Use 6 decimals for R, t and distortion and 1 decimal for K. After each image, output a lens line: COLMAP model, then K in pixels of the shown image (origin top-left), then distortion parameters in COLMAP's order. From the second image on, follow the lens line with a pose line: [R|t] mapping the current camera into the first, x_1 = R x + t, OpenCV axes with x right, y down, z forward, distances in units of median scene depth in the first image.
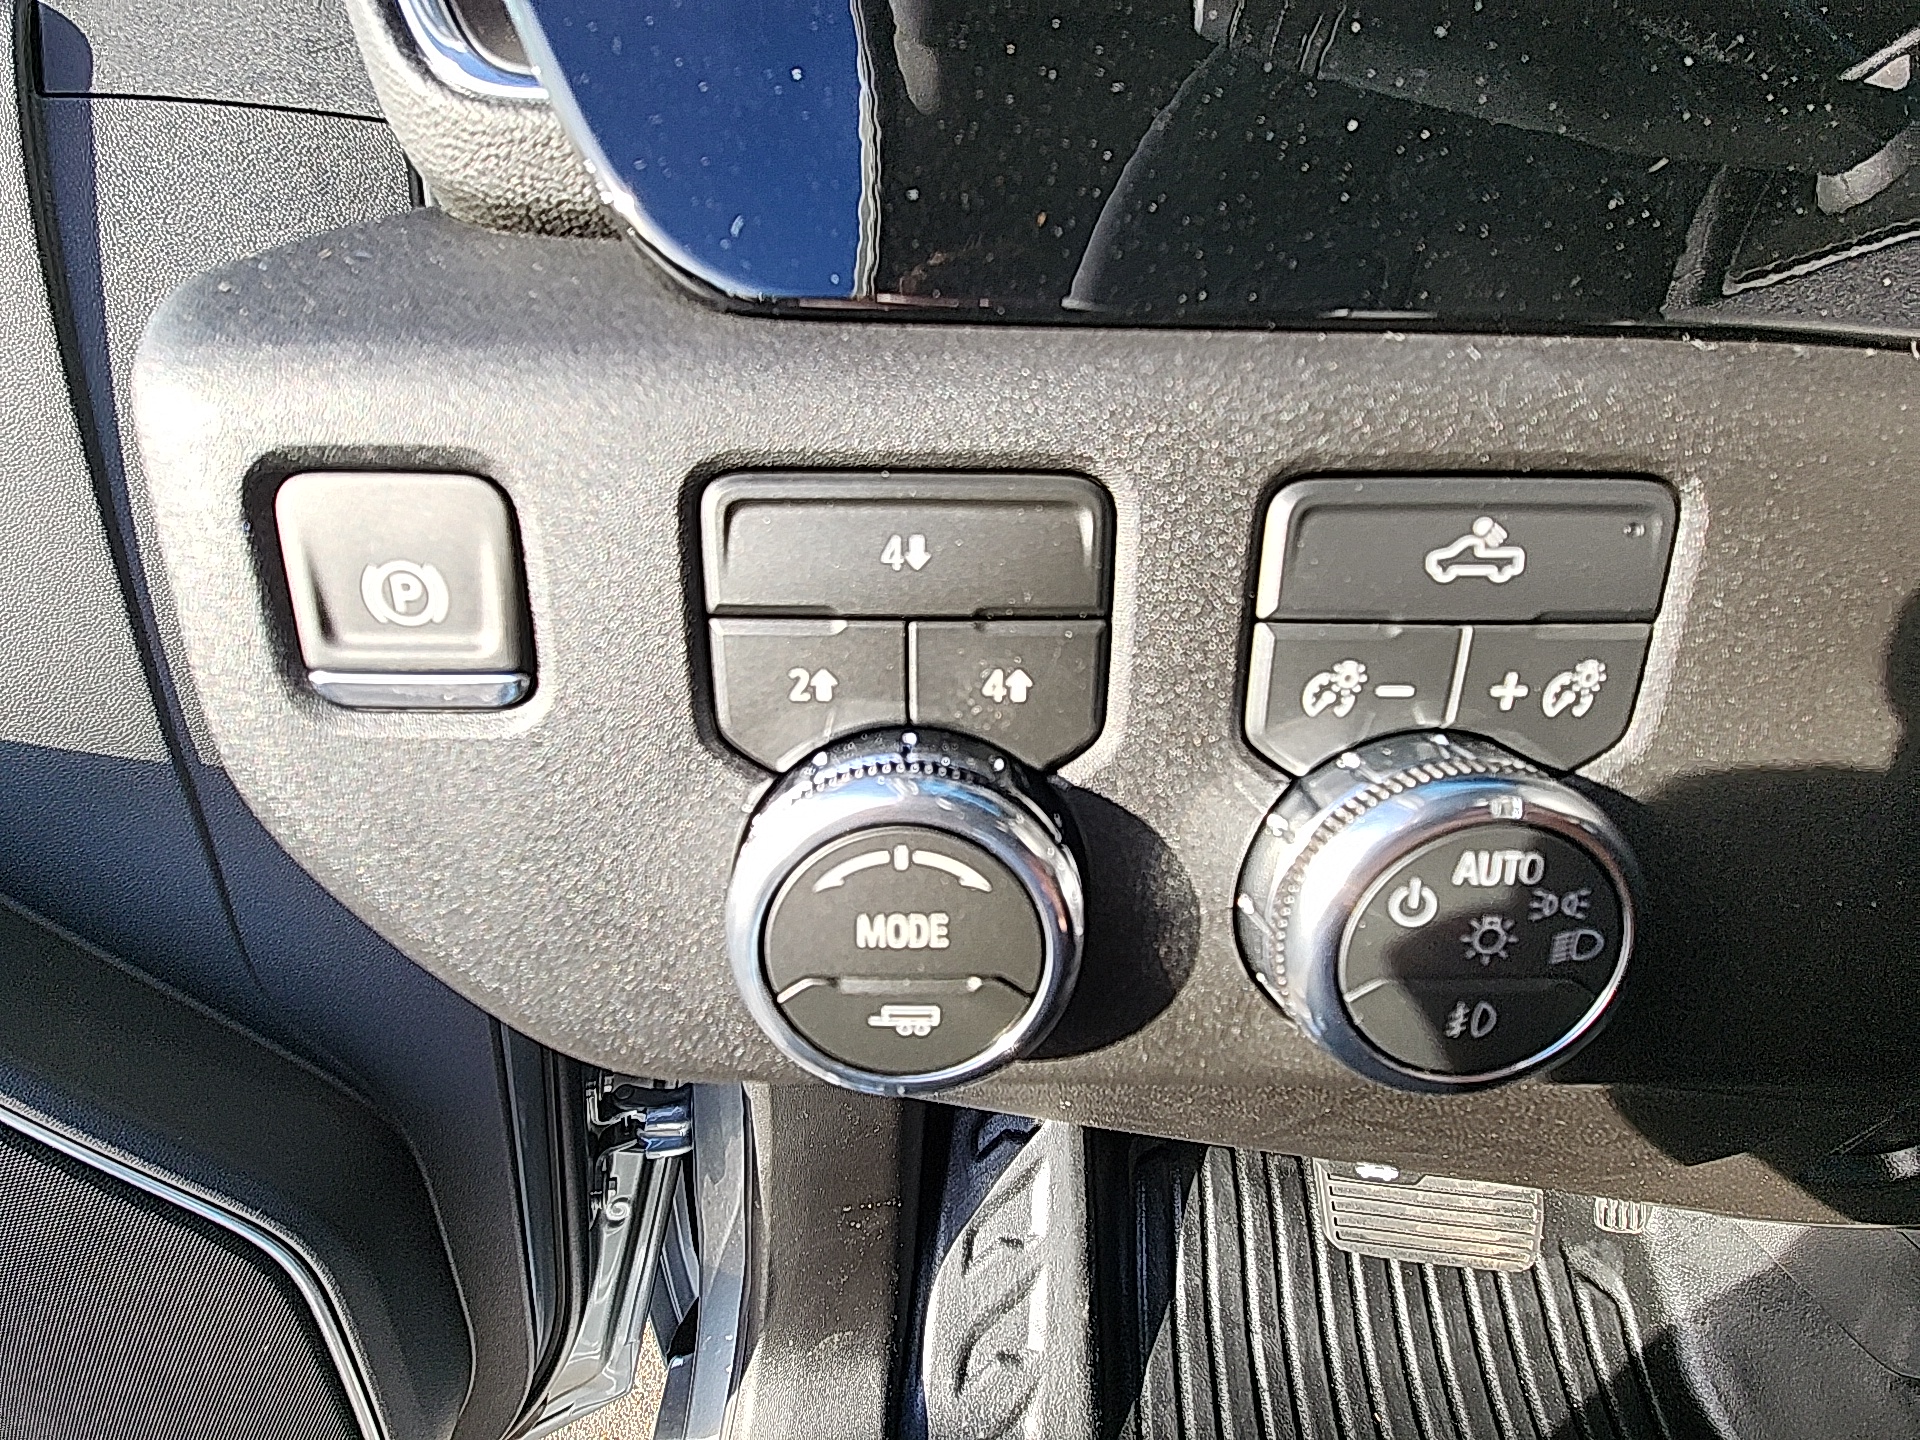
lens RADIAL K [[779.5, 0, 951.9], [0, 779.5, 705.6], [0, 0, 1]] dist [0.011961, -0.008901]
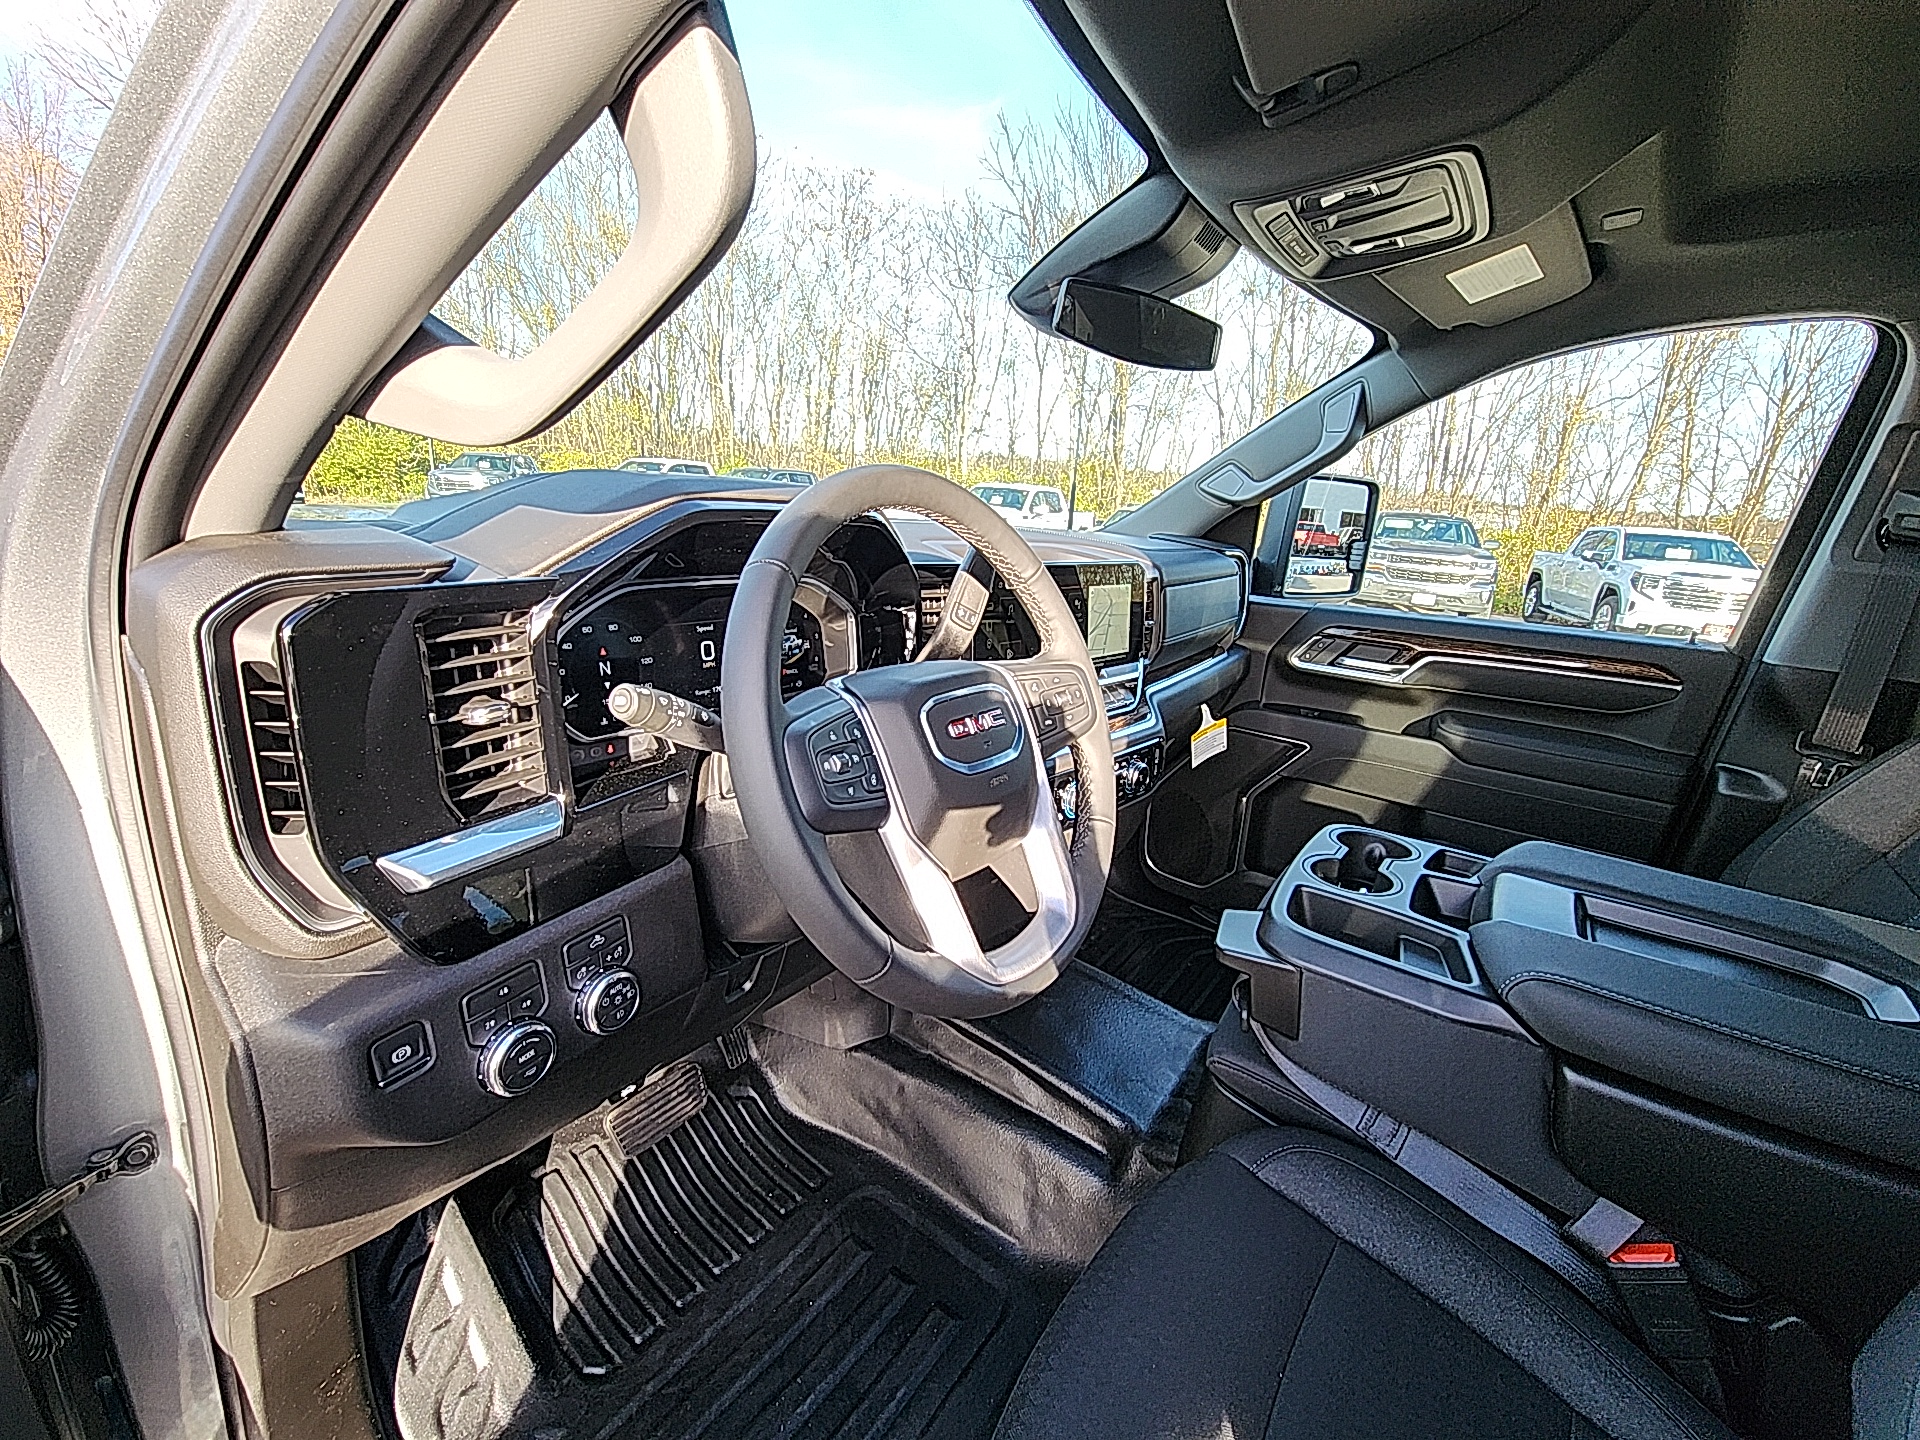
lens RADIAL K [[779.5, 0, 951.9], [0, 779.5, 705.6], [0, 0, 1]] dist [0.011961, -0.008901]
pose [[0.494464, -0.216403, 0.841828, -0.440648], [0.279948, 0.956553, 0.081461, -0.276936], [-0.822882, 0.195389, 0.533562, -0.803595]]
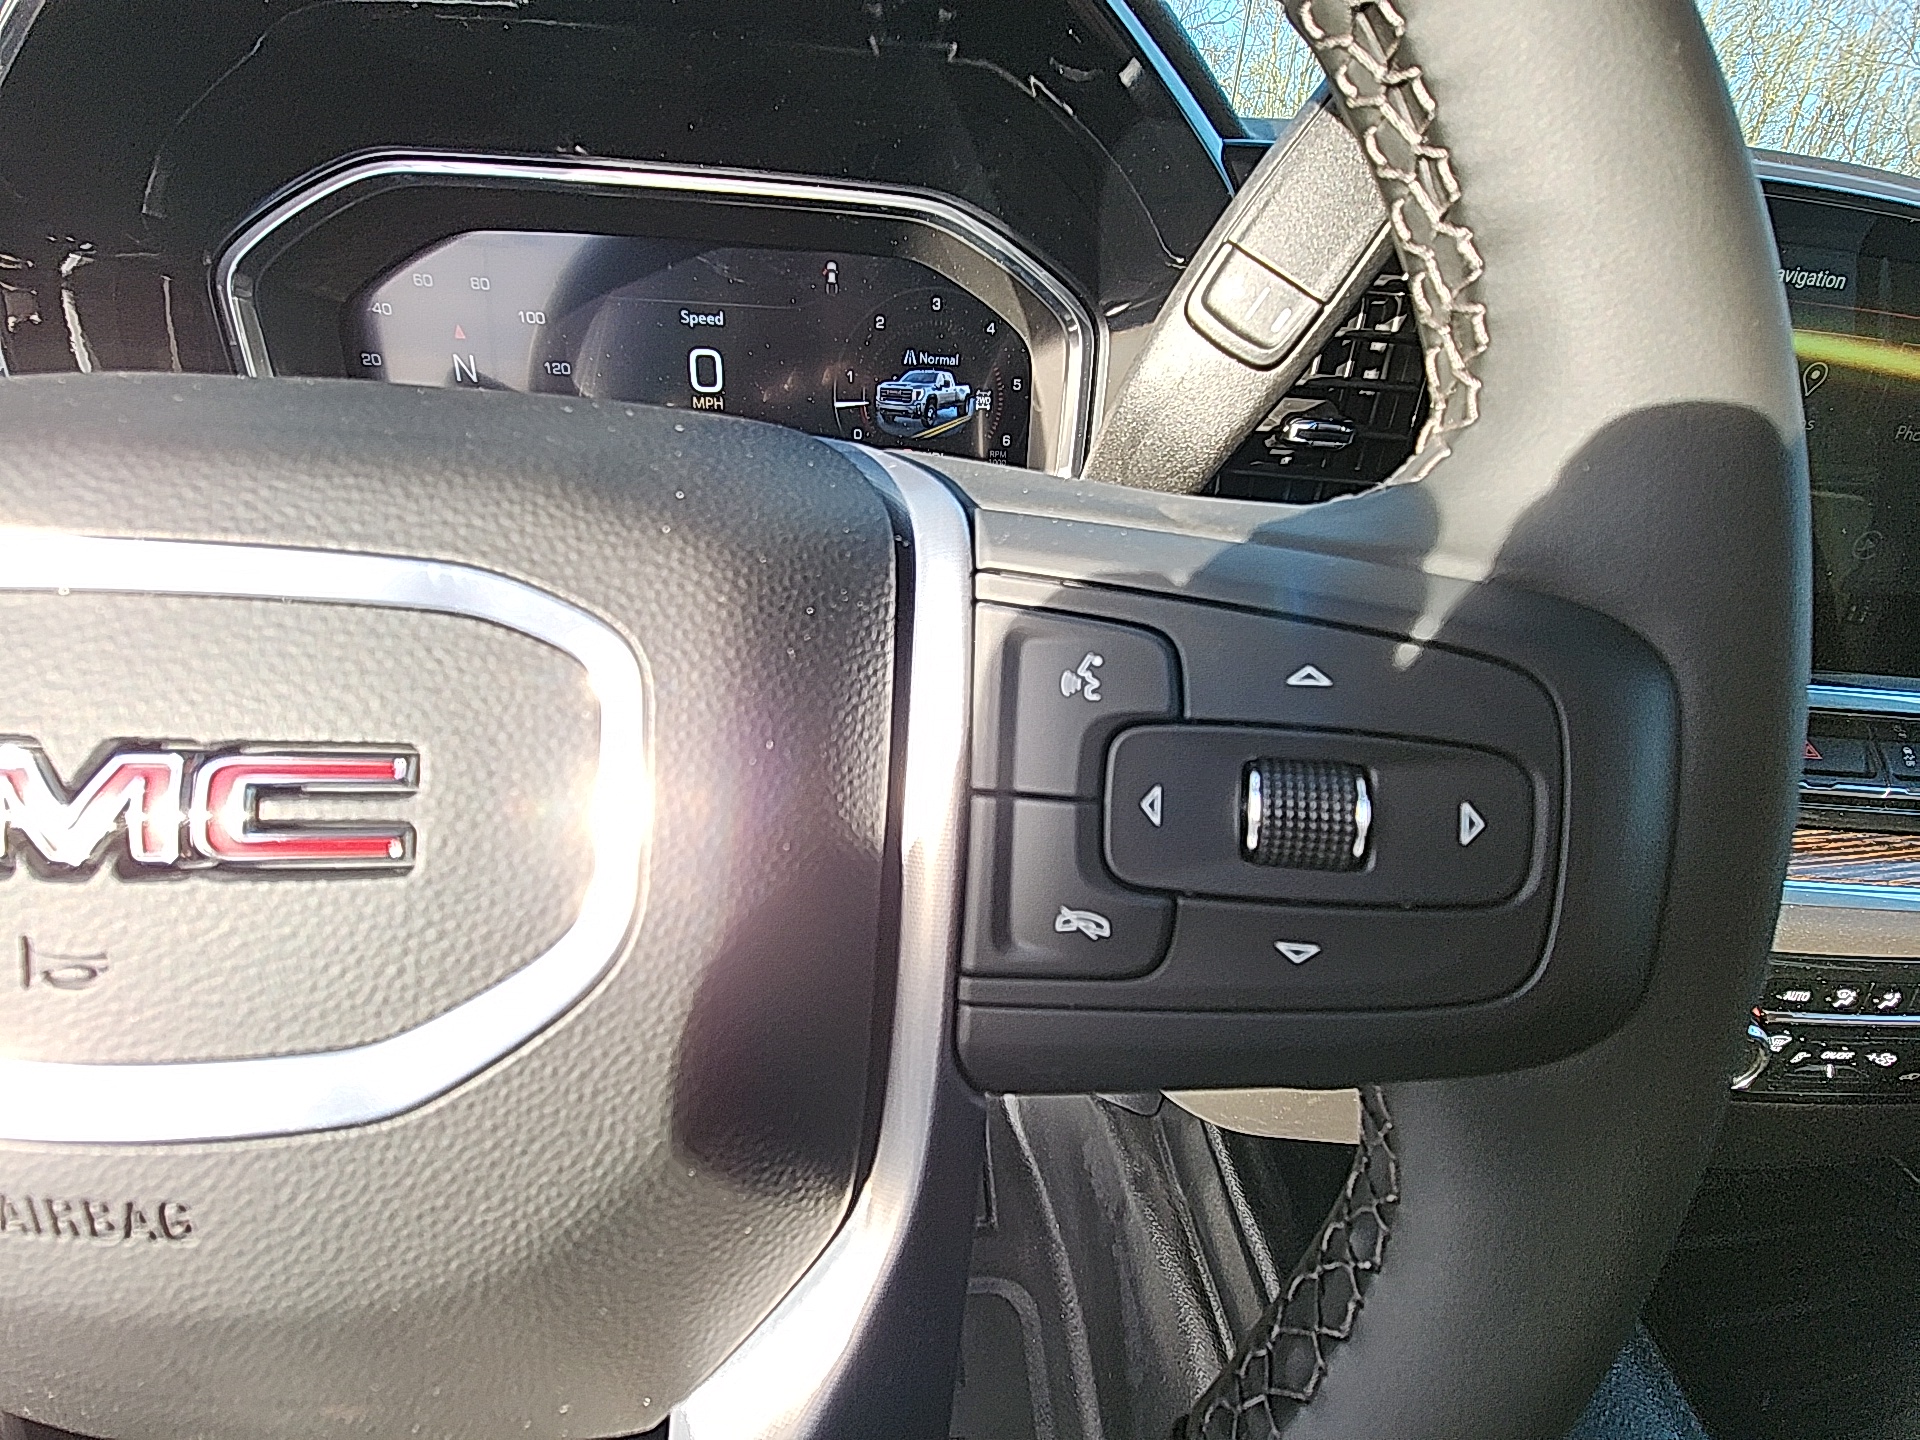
lens RADIAL K [[778.7, 0, 956.6], [0, 778.7, 710.9], [0, 0, 1]] dist [0.002553, -0.000403]
pose [[0.979574, -0.079533, 0.184687, 0.598020], [0.050014, 0.985960, 0.159316, -0.191353], [-0.194765, -0.146825, 0.969798, -0.440926]]
